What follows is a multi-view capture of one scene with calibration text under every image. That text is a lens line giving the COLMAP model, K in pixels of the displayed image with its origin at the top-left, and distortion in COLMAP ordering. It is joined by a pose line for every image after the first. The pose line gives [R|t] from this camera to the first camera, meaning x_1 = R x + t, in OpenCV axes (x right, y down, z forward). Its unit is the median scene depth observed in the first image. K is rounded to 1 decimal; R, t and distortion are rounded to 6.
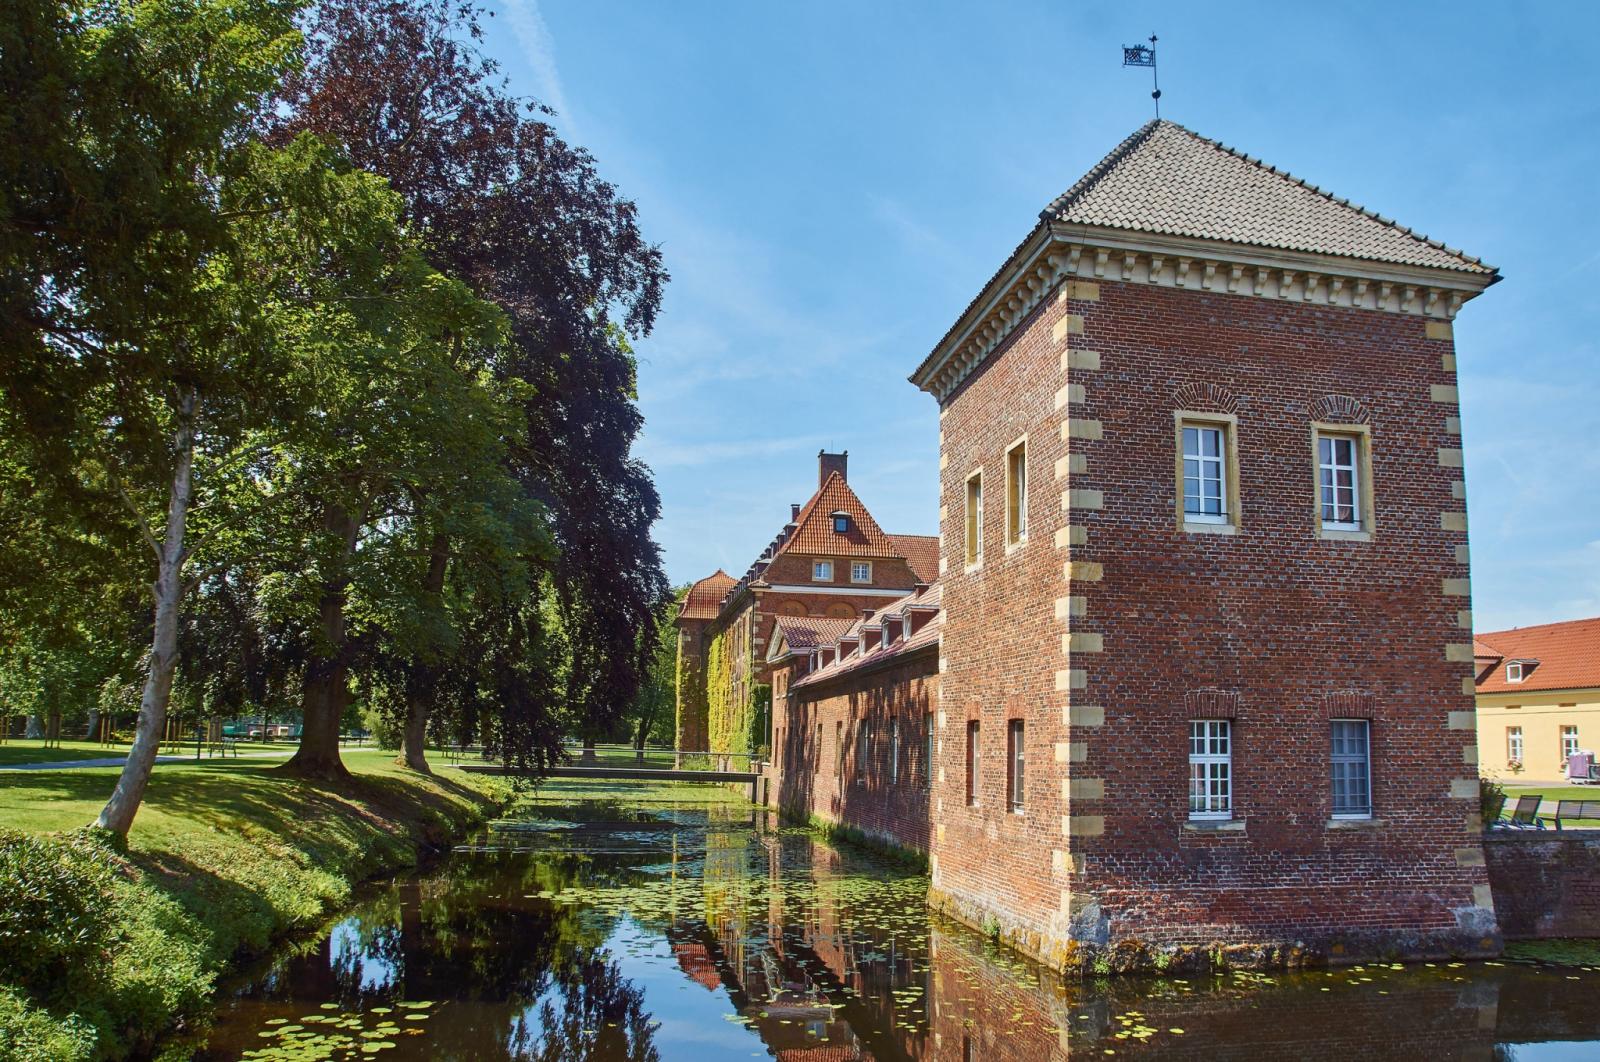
lens RADIAL K [[1269.0, 0, 800.0], [0, 1269.0, 531.0], [0, 0, 1]] dist [-0.096011, 0.009725]
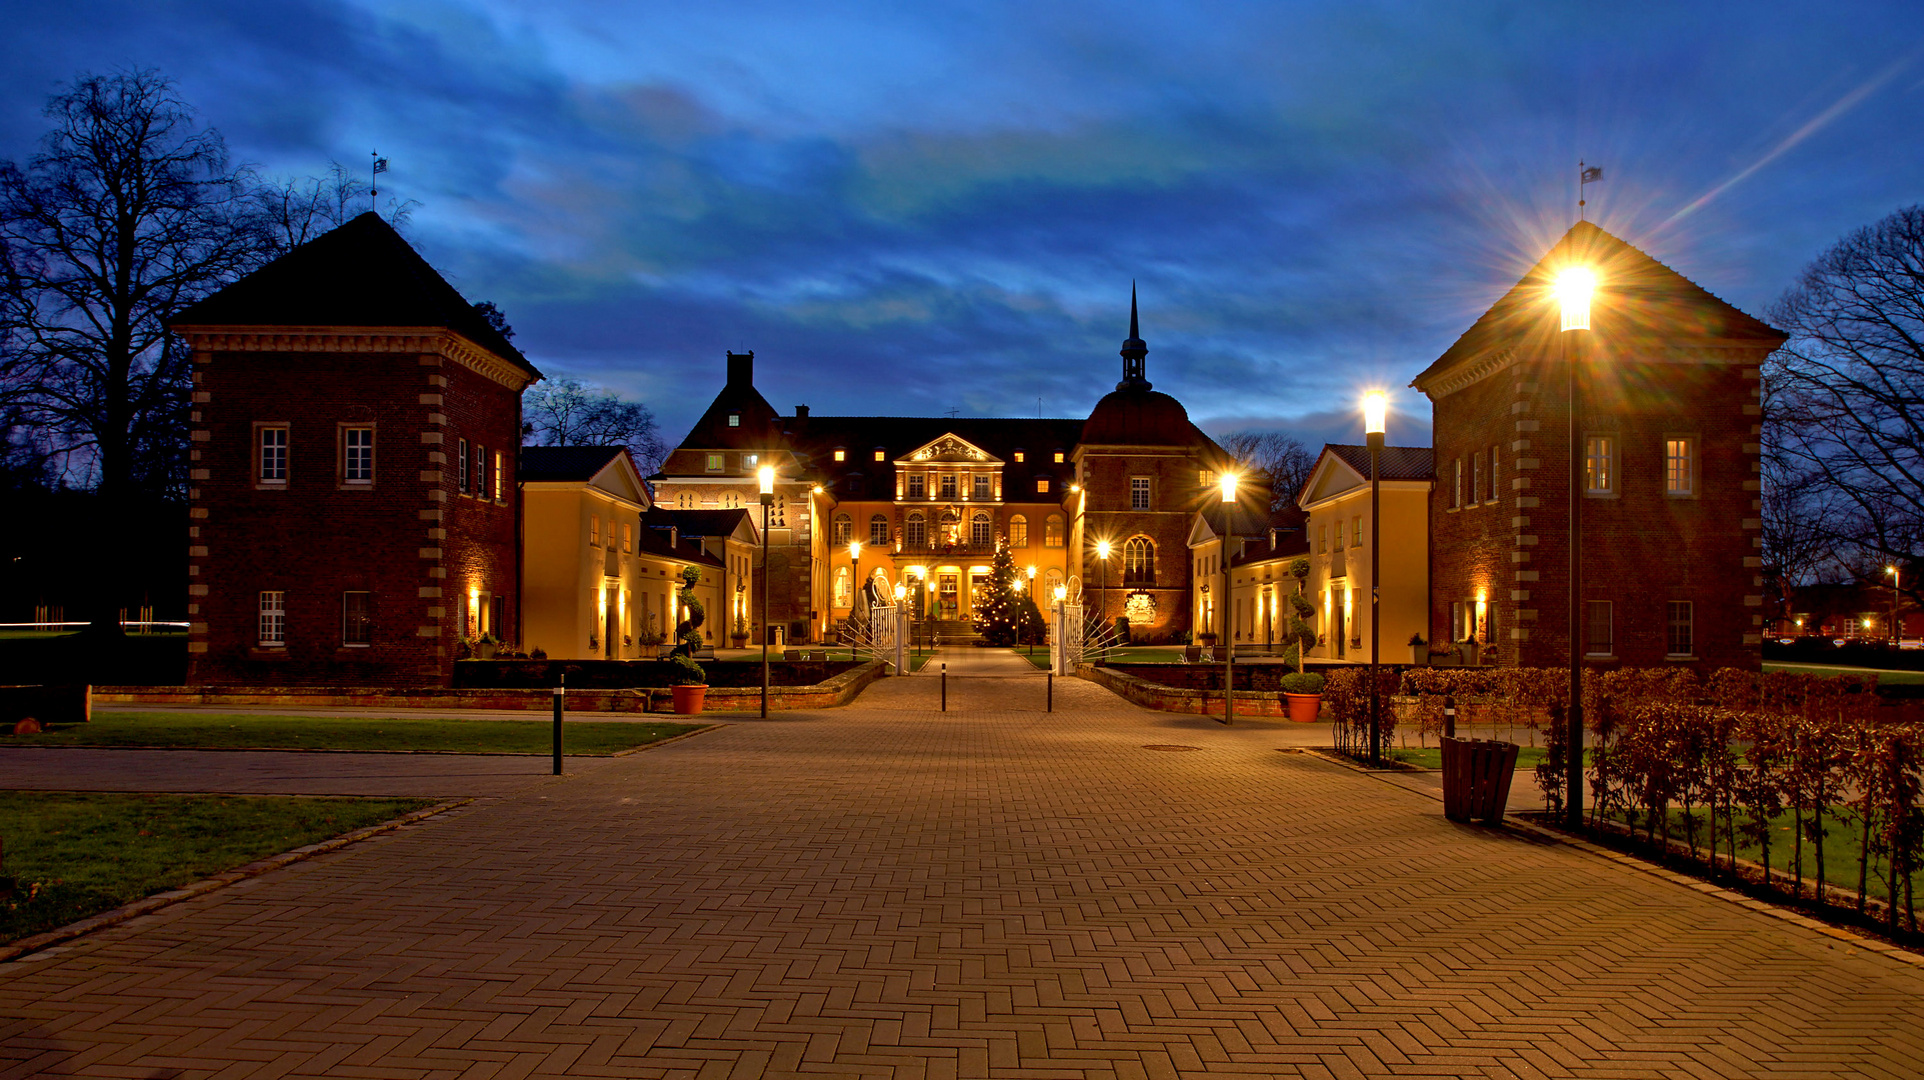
lens RADIAL K [[1416.5, 0, 962.0], [0, 1416.5, 540.0], [0, 0, 1]] dist [0.000691, -0.001868]
pose [[0.972436, -0.017612, -0.232503, 1.755357], [0.046251, 0.991899, 0.118310, -0.121131], [0.228536, -0.125802, 0.965373, -0.750539]]
